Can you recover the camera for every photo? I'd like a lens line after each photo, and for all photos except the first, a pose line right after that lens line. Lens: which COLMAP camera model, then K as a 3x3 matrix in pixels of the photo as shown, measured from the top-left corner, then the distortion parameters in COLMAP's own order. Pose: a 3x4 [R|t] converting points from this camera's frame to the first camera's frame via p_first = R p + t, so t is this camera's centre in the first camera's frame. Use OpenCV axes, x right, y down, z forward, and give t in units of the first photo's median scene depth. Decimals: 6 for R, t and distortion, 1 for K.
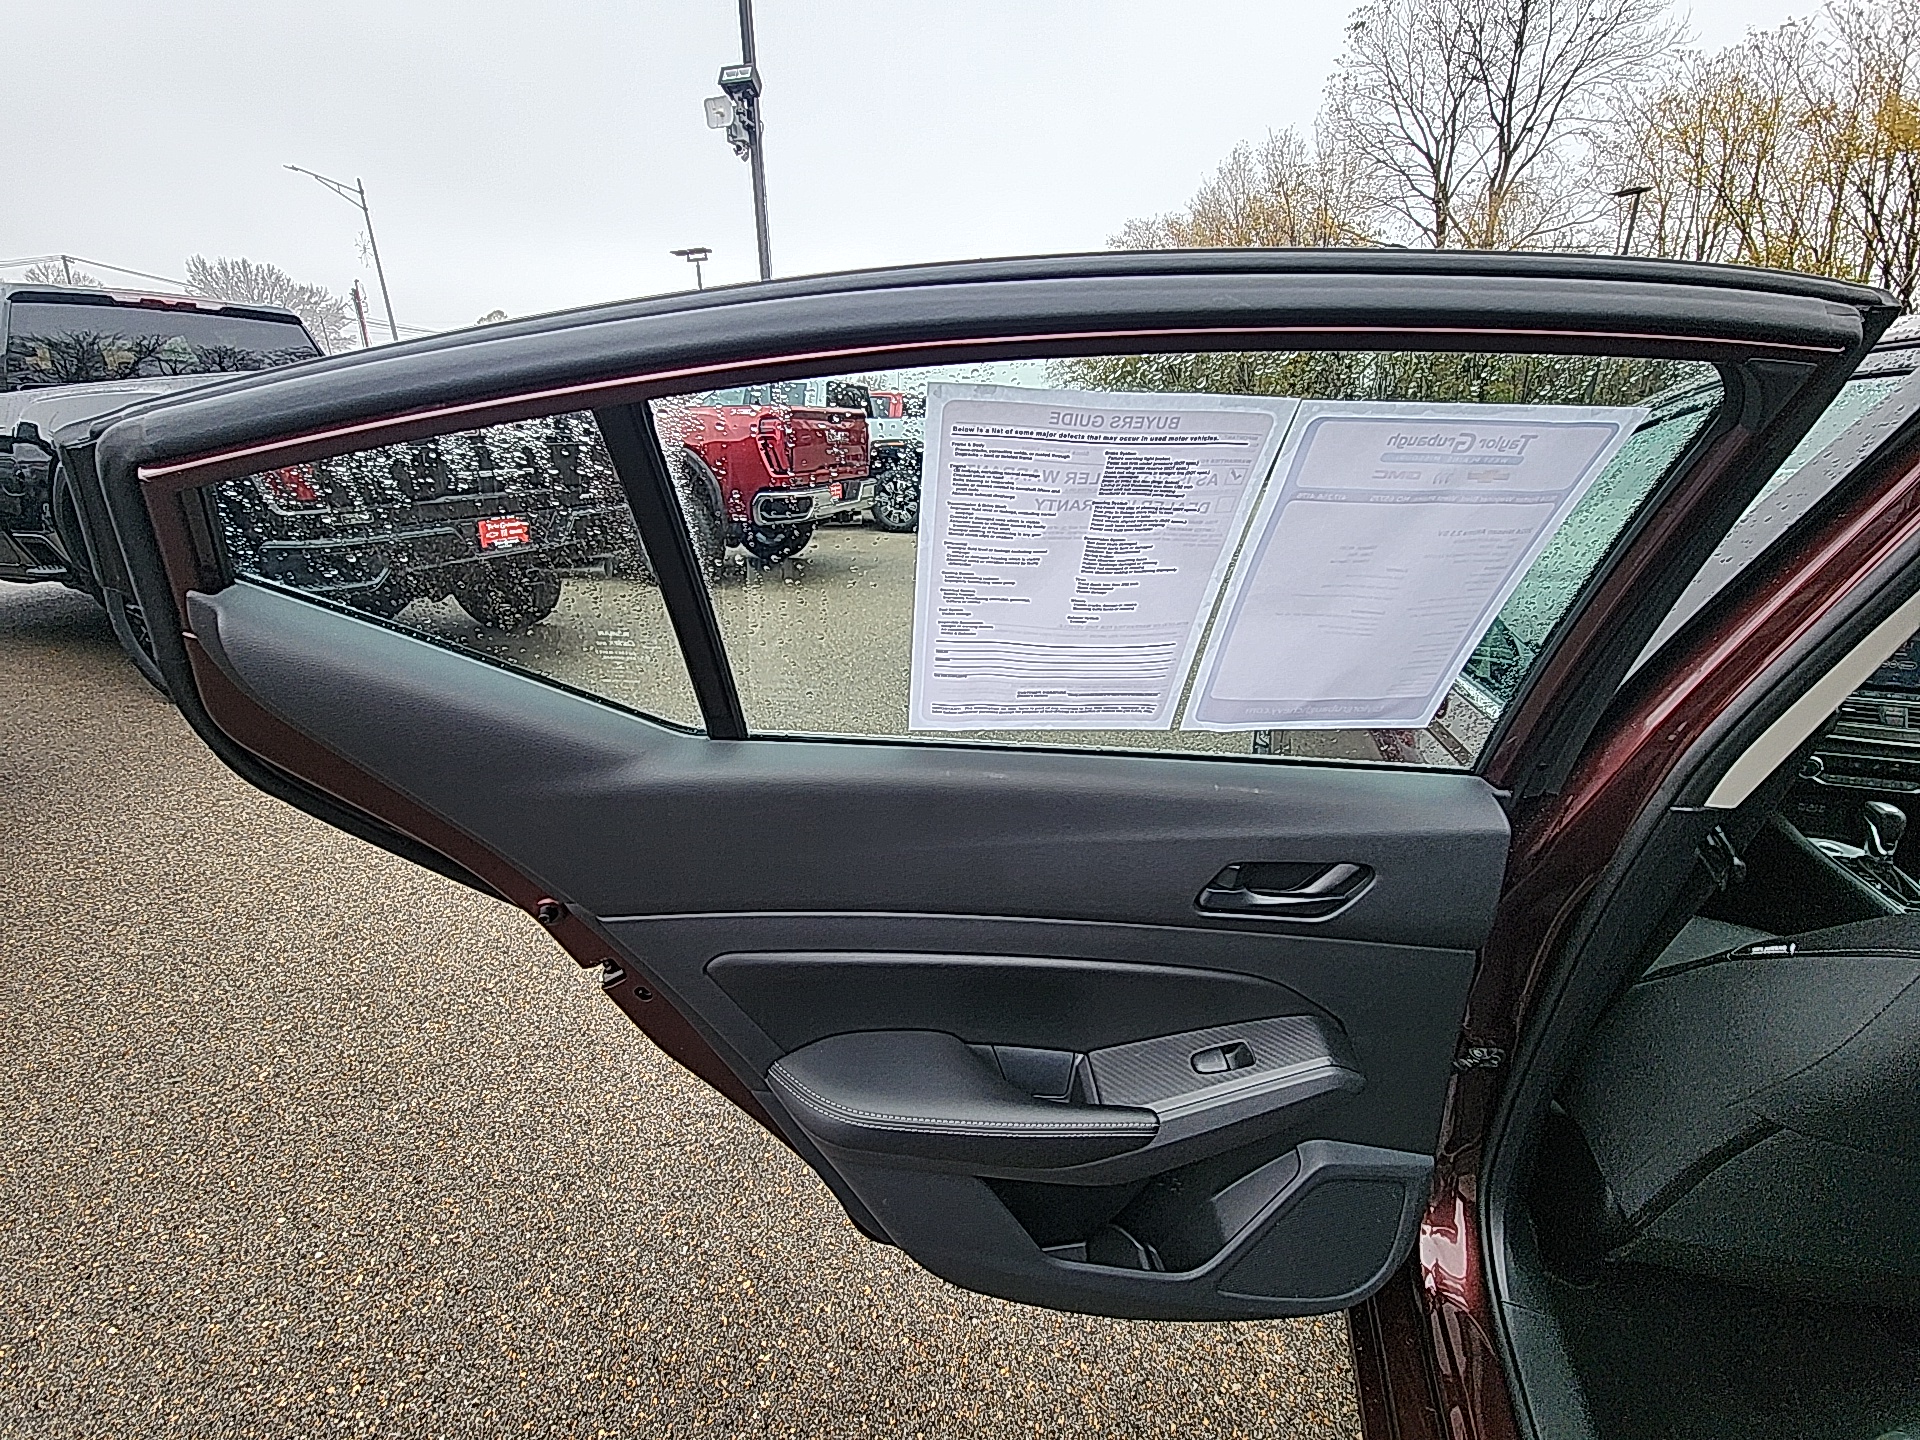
lens RADIAL K [[770.8, 0, 950.2], [0, 770.8, 706.1], [0, 0, 1]] dist [0.027223, -0.021090]
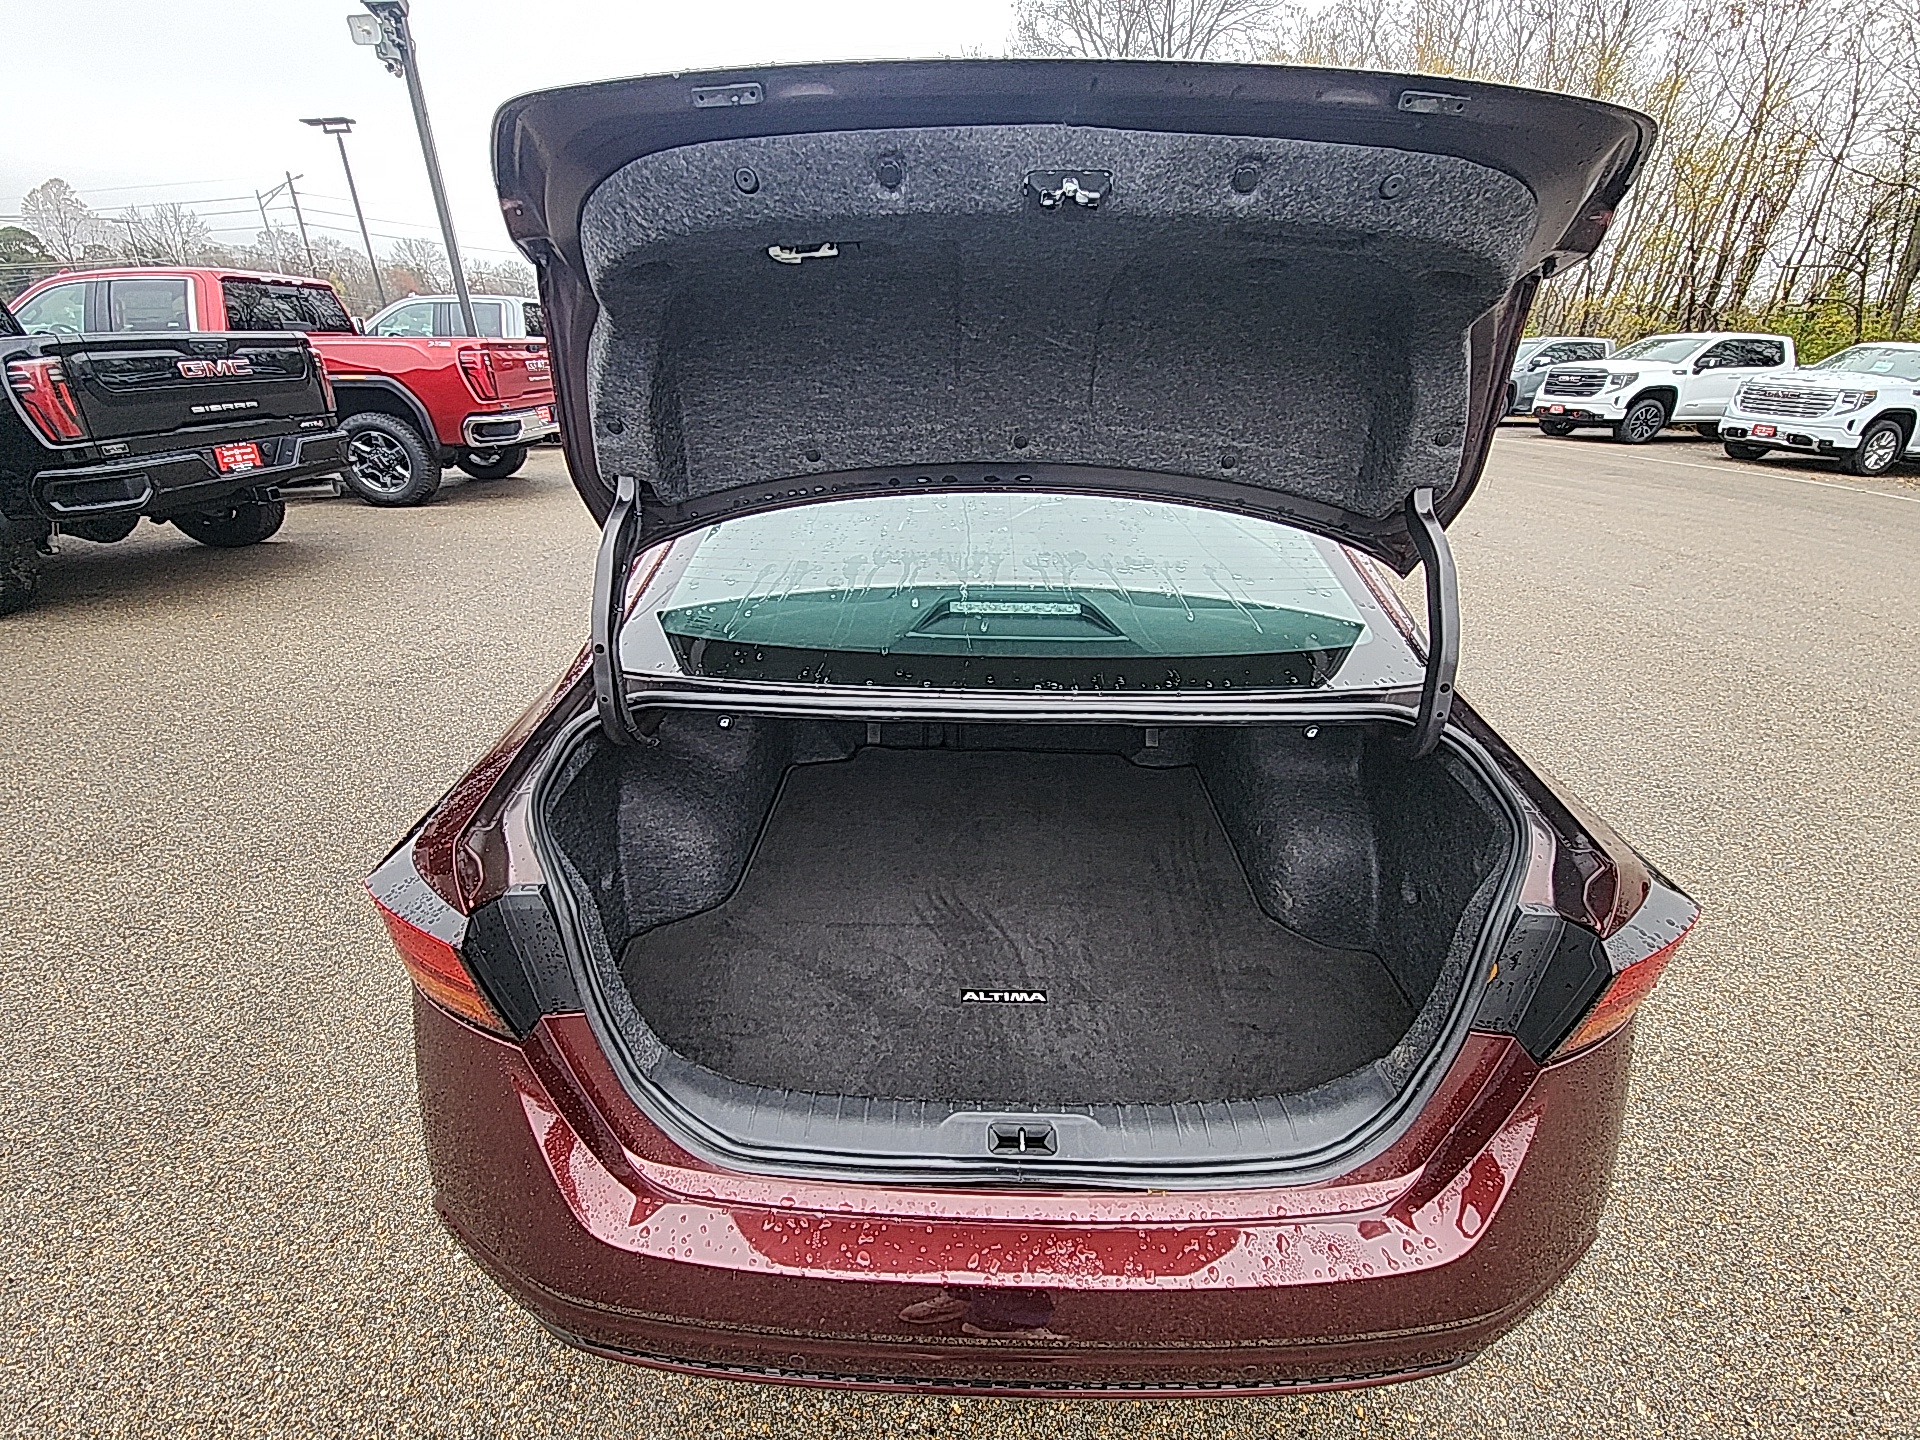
lens RADIAL K [[766.7, 0, 952.0], [0, 766.7, 708.9], [0, 0, 1]] dist [0.023763, -0.015864]
pose [[0.954480, -0.116641, 0.274521, 0.049539], [0.087649, 0.989416, 0.115644, 0.055749], [-0.285105, -0.086318, 0.954602, -0.228589]]
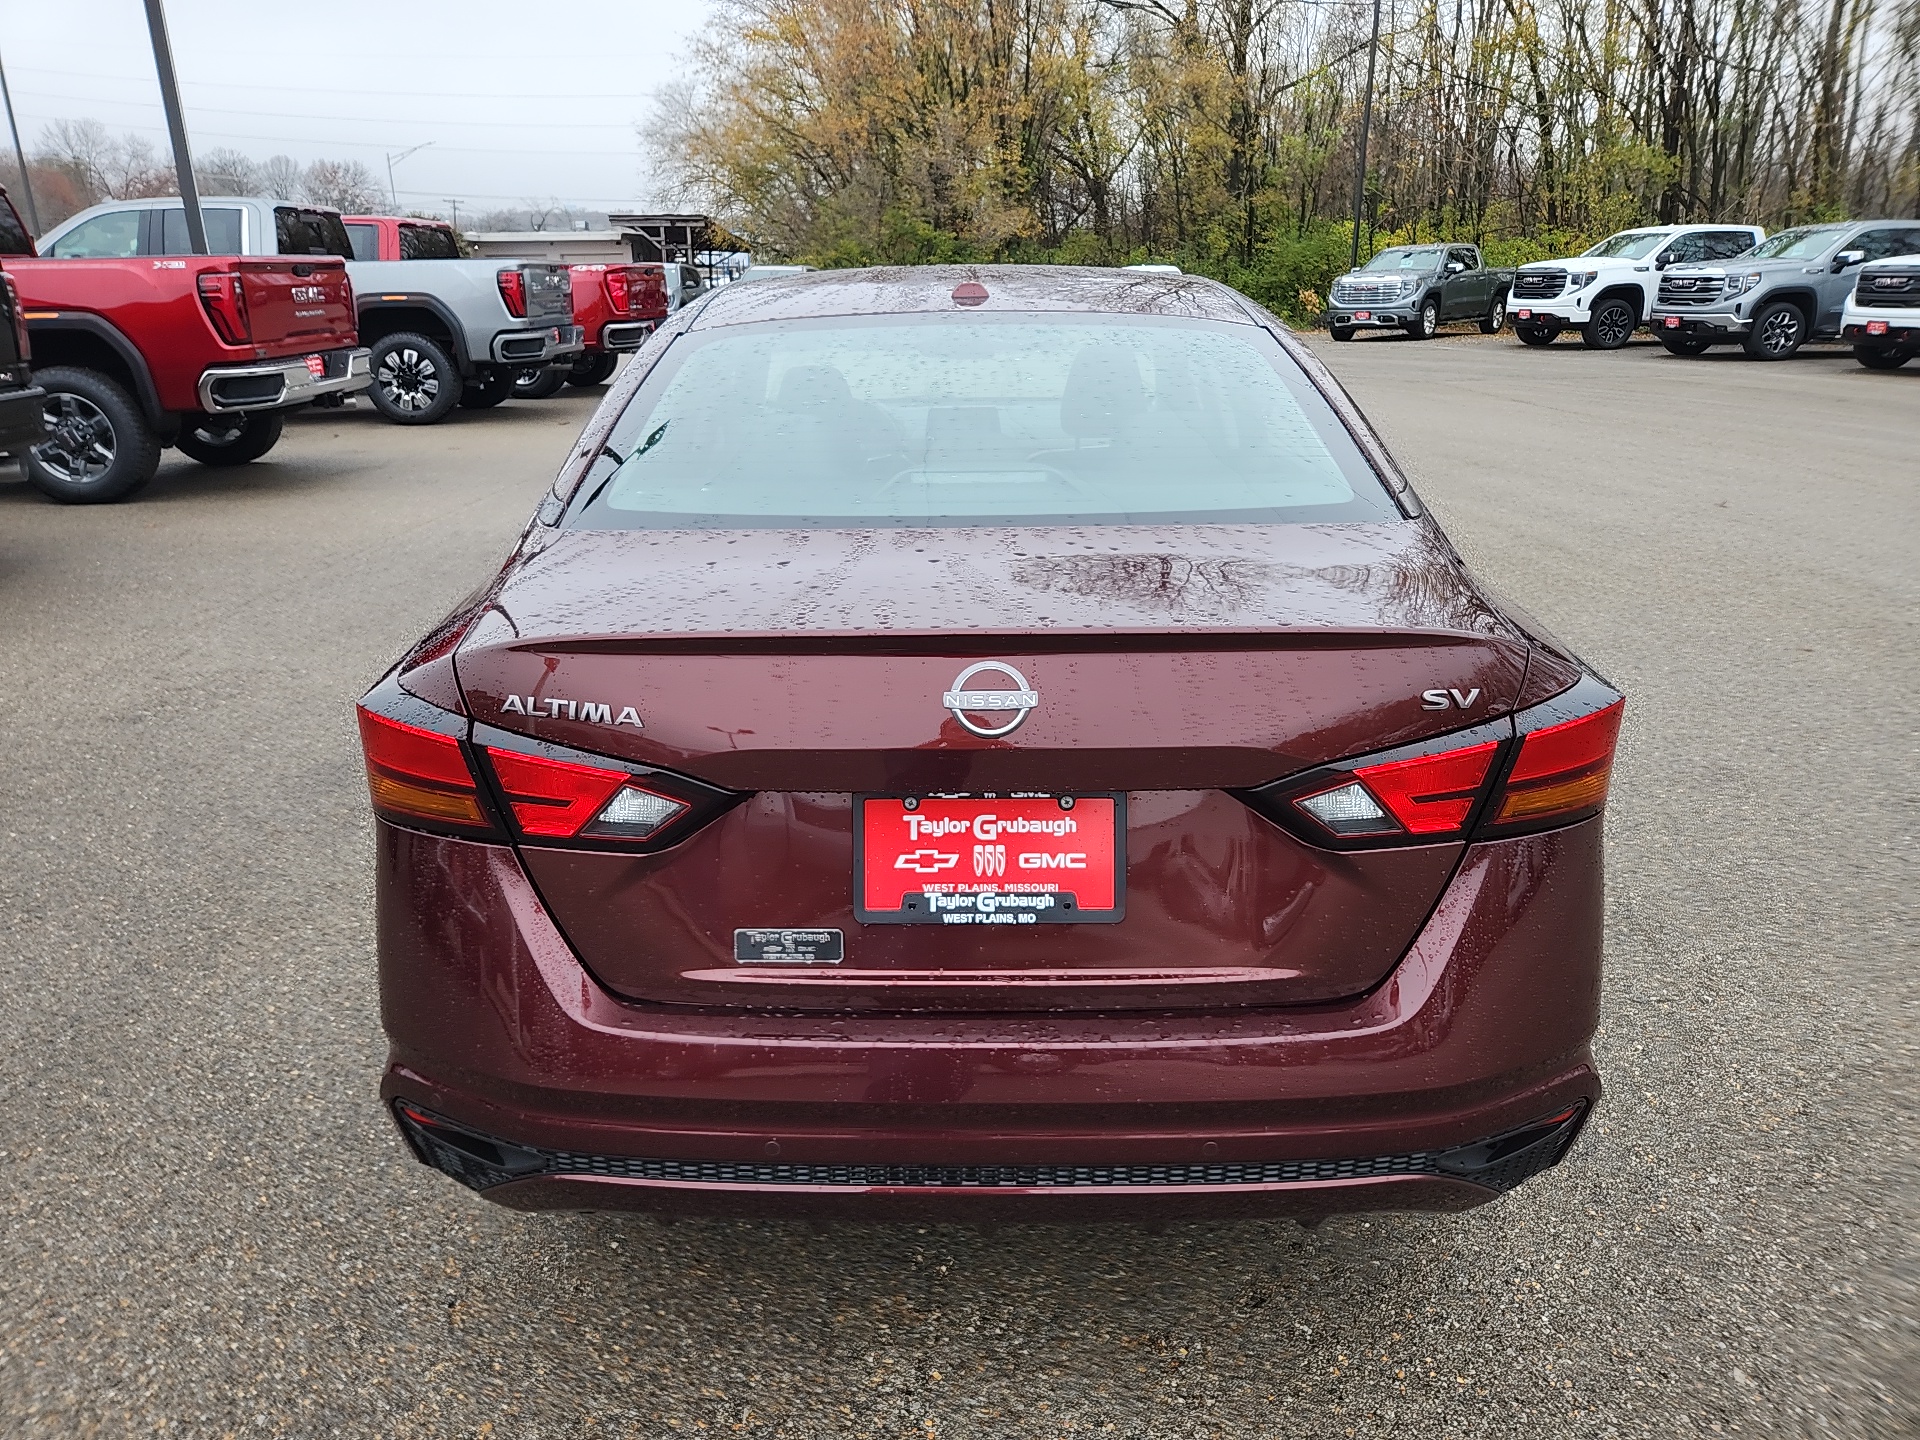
lens RADIAL K [[1276.6, 0, 927.0], [0, 1276.6, 718.4], [0, 0, 1]] dist [0.072366, -0.067206]
pose [[0.954932, -0.108336, 0.276347, 0.028799], [0.108576, 0.993983, 0.014480, 0.088102], [-0.276253, 0.016177, 0.960949, -0.299005]]
